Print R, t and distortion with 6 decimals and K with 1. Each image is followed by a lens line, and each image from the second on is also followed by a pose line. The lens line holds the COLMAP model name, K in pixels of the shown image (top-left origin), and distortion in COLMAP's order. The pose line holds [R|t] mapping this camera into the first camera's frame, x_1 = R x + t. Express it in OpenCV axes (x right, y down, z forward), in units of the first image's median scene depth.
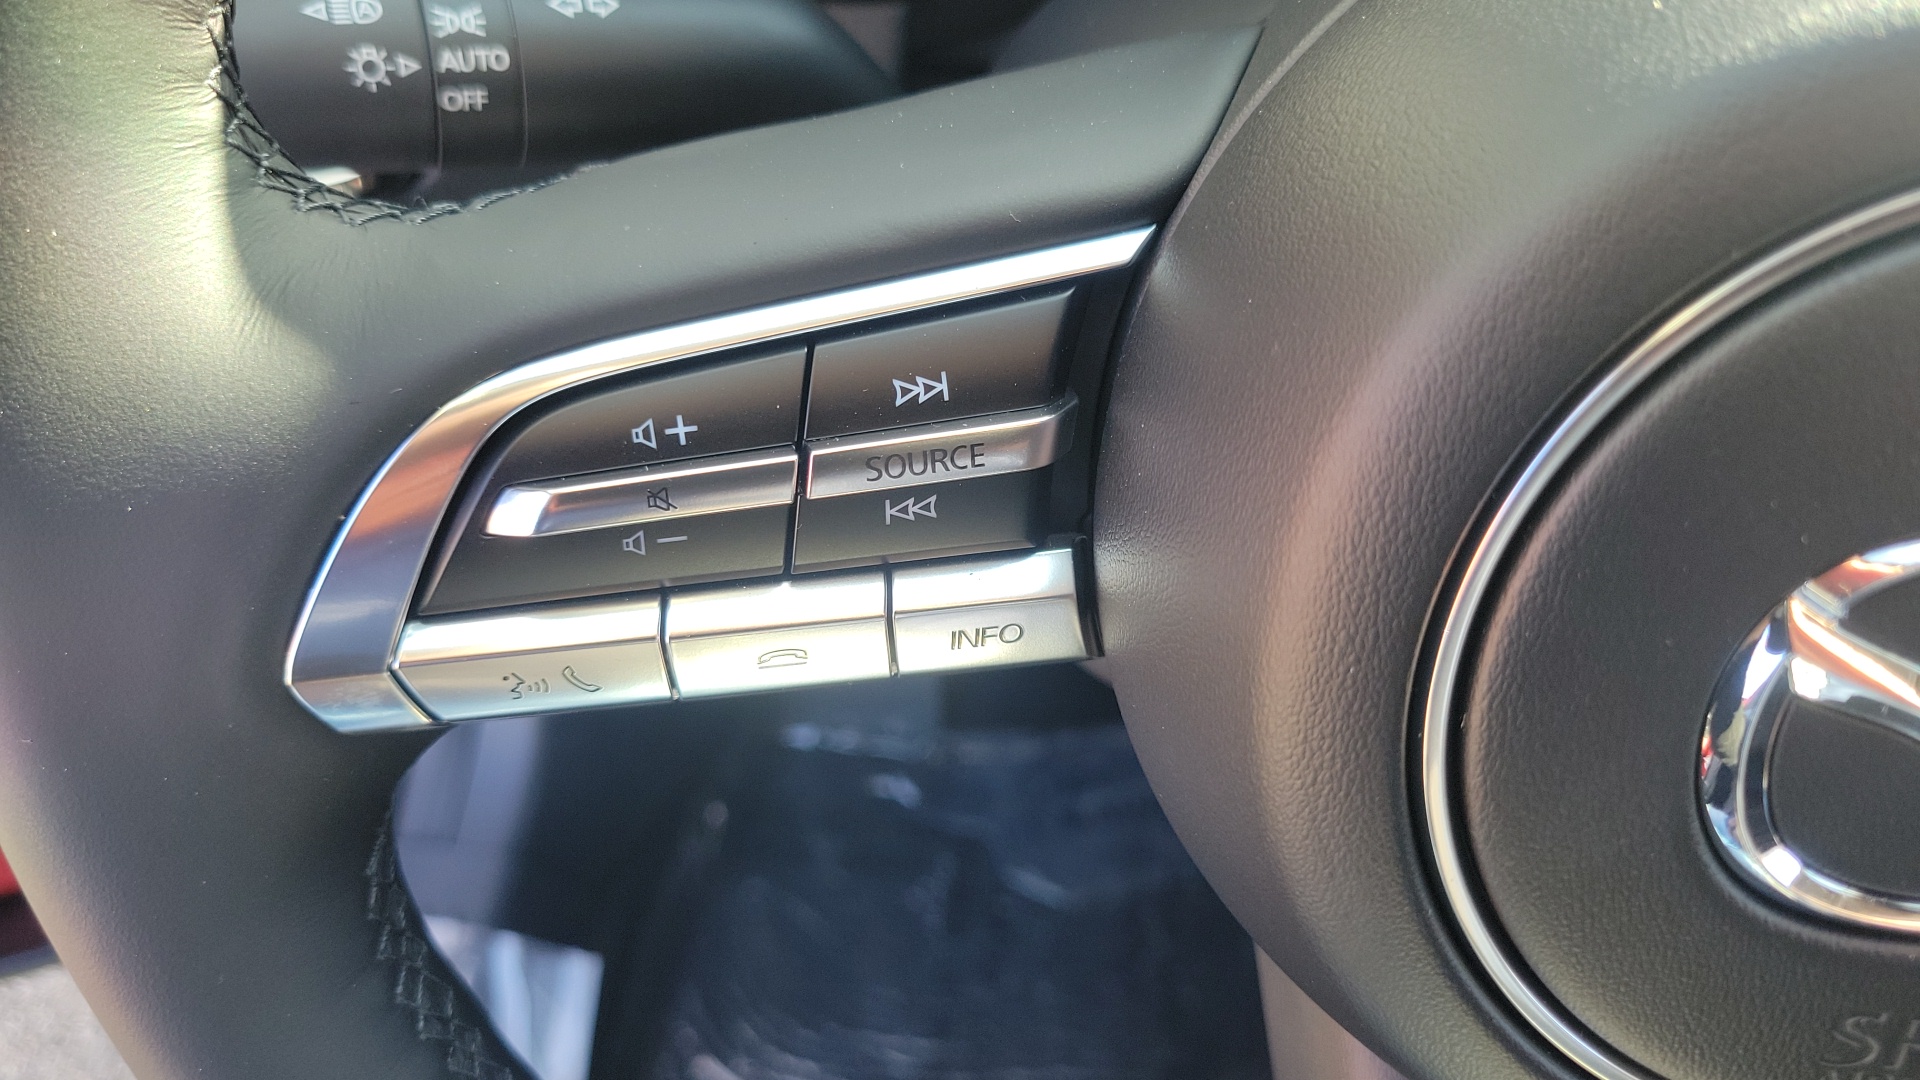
lens RADIAL K [[1524.4, 0, 953.3], [0, 1524.4, 542.9], [0, 0, 1]] dist [-0.007798, -0.002022]
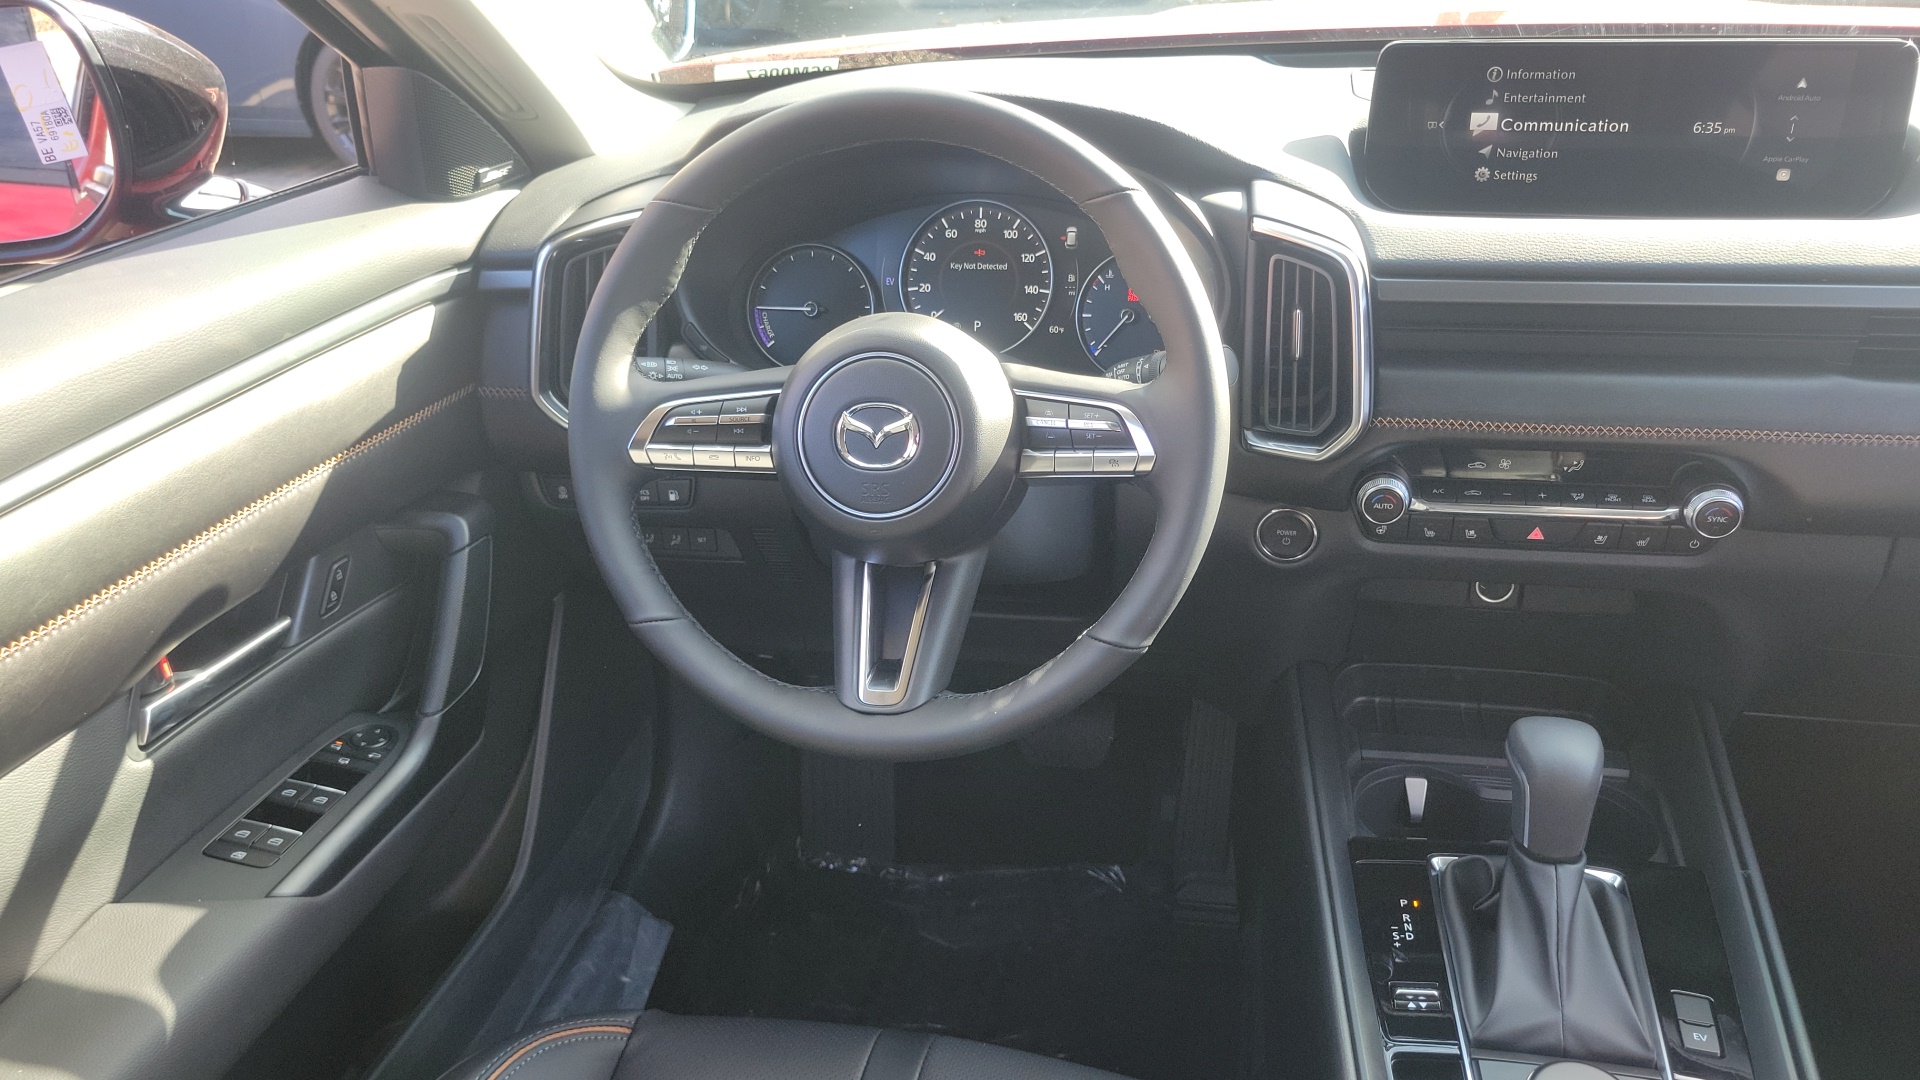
lens RADIAL K [[1455.2, 0, 965.3], [0, 1455.2, 537.3], [0, 0, 1]] dist [0.031120, -0.009953]
pose [[0.994171, 0.029890, -0.103588, 1.399380], [-0.067234, 0.922972, -0.378949, 2.367882], [0.084282, 0.383704, 0.919602, -3.798993]]
